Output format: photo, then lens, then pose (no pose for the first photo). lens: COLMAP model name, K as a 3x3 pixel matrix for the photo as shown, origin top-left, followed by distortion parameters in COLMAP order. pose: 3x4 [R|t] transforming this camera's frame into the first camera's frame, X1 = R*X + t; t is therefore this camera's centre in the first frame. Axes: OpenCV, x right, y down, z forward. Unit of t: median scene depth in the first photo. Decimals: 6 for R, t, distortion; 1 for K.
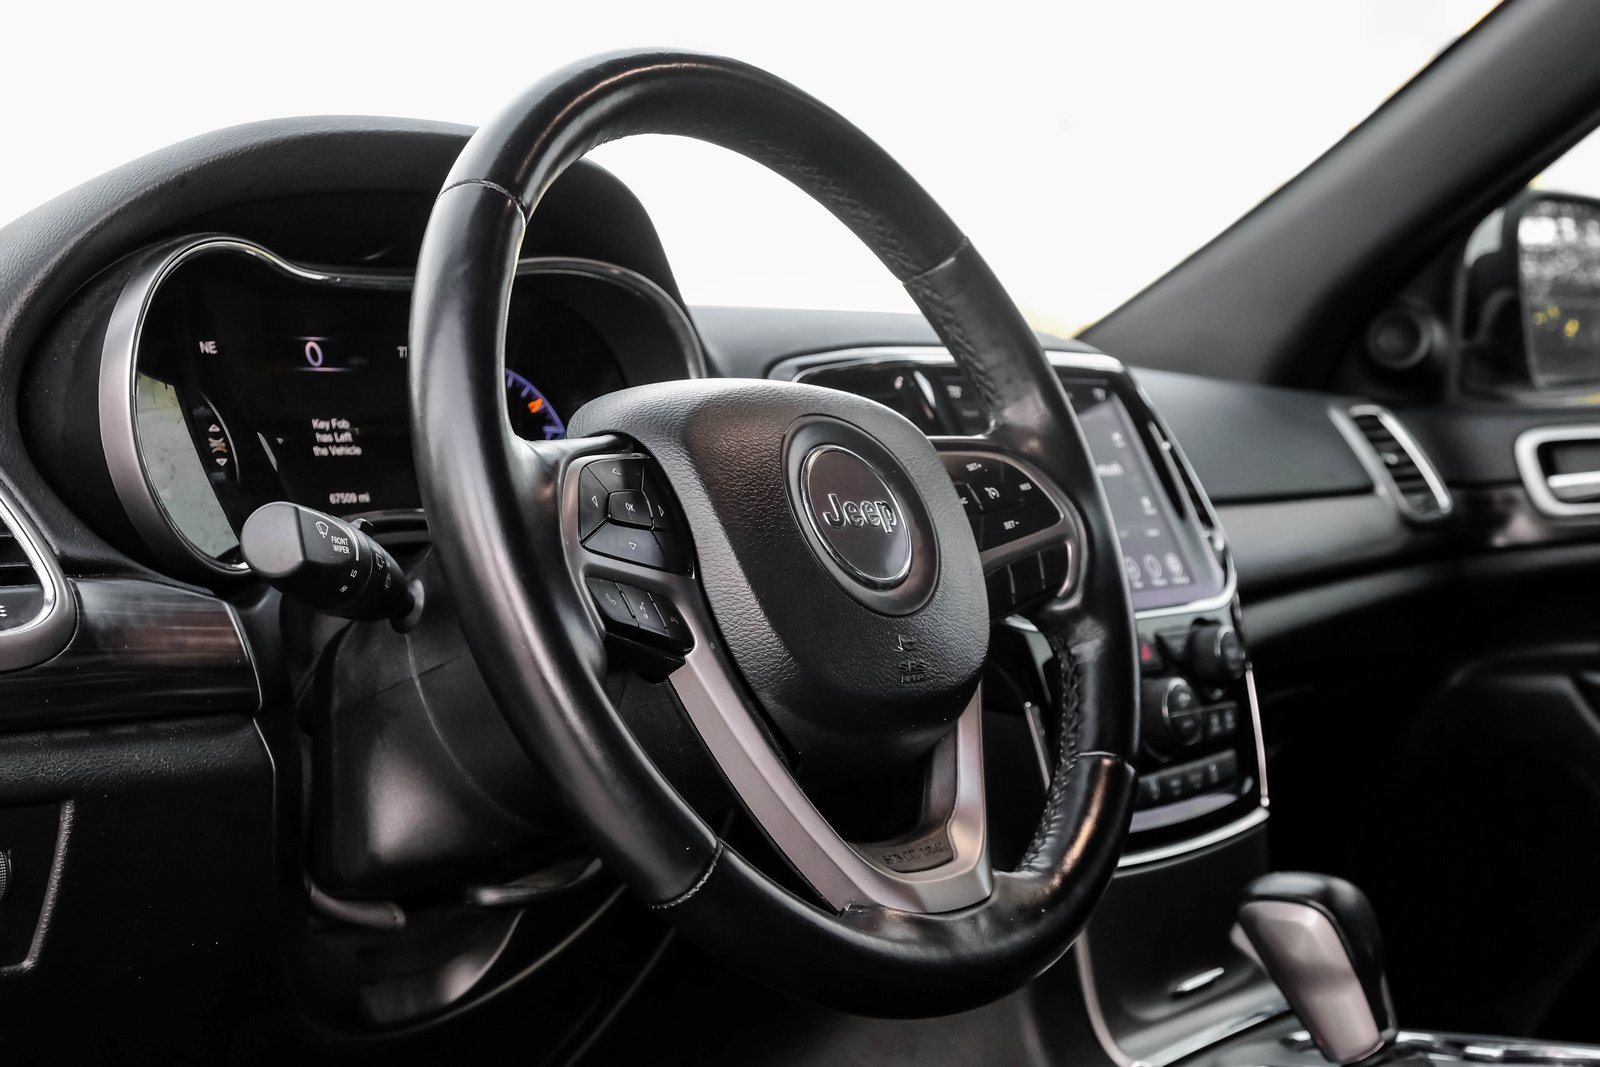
lens RADIAL K [[2324.4, 0, 801.5], [0, 2324.4, 653.9], [0, 0, 1]] dist [0.015474, 0.000000]
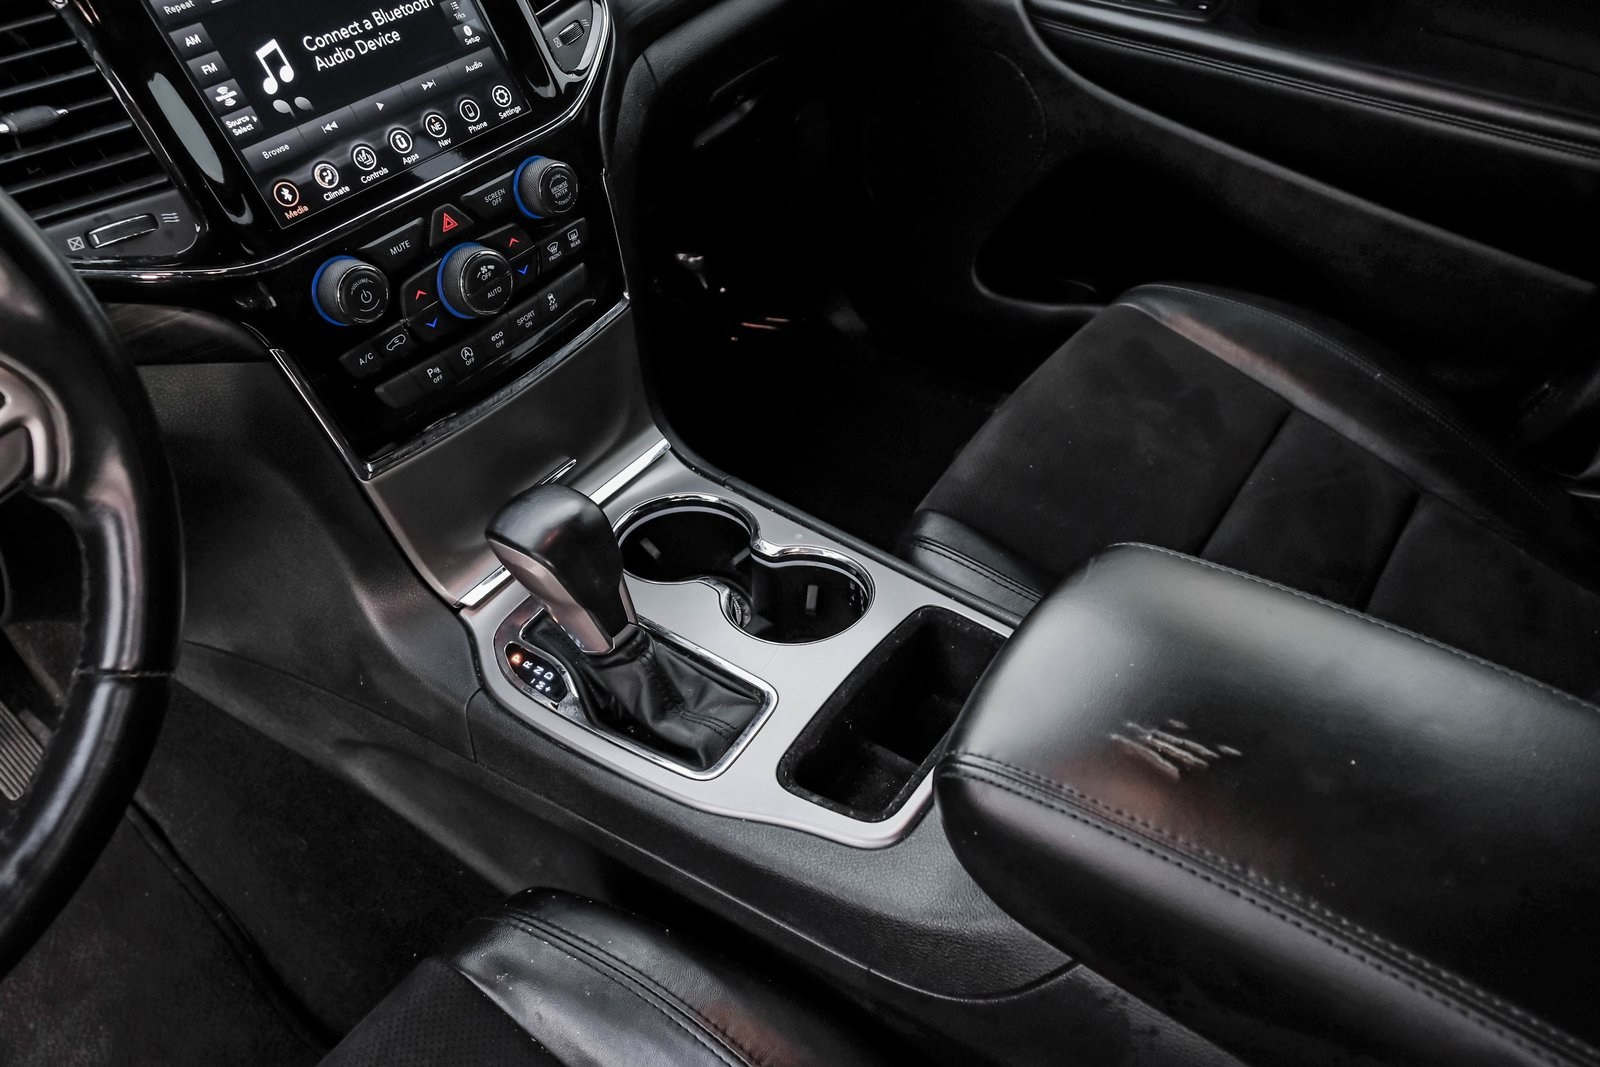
lens RADIAL K [[1167.3, 0, 860.1], [0, 1167.3, 491.6], [0, 0, 1]] dist [-0.034348, 0.020195]
pose [[0.998534, -0.039953, 0.036517, 0.374638], [0.011194, 0.812498, 0.582856, -0.248539], [-0.052957, -0.581593, 0.811754, 0.599861]]
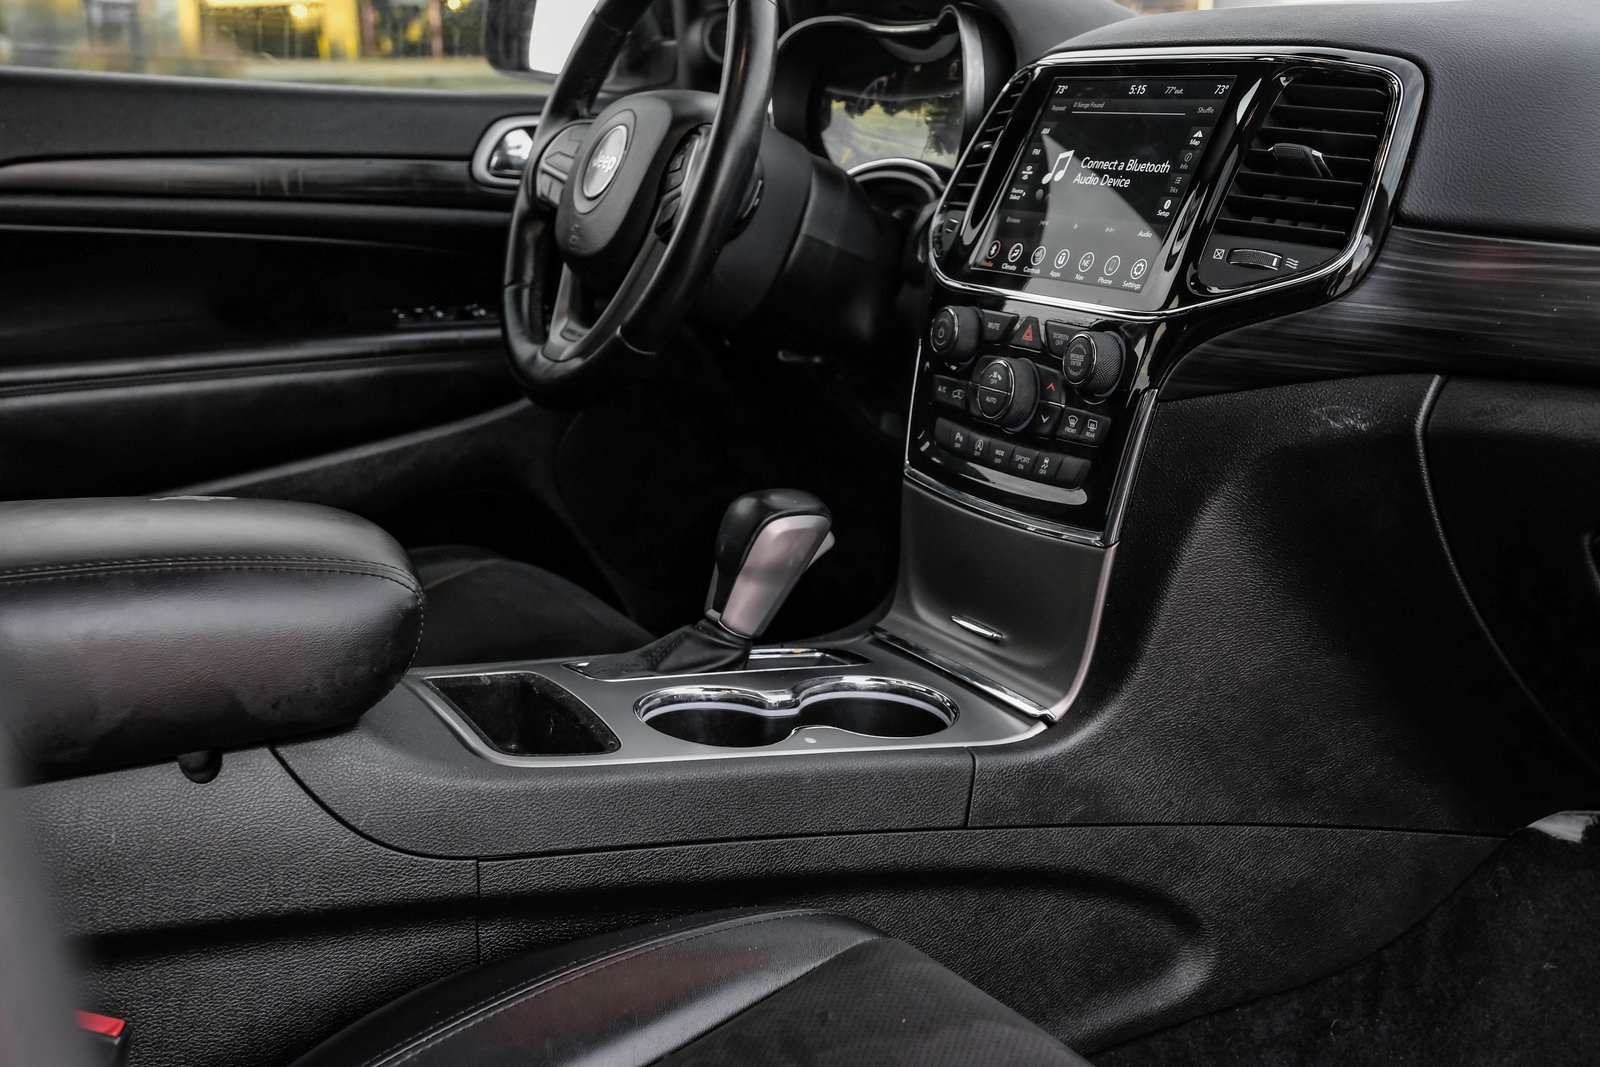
lens RADIAL K [[1997.6, 0, 791.5], [0, 1997.6, 531.6], [0, 0, 1]] dist [0.033455, 0.000000]
pose [[-0.429553, 0.210604, -0.878140, 1.261957], [-0.076922, 0.960357, 0.267949, -0.187874], [0.899760, 0.182647, -0.396324, 1.562039]]
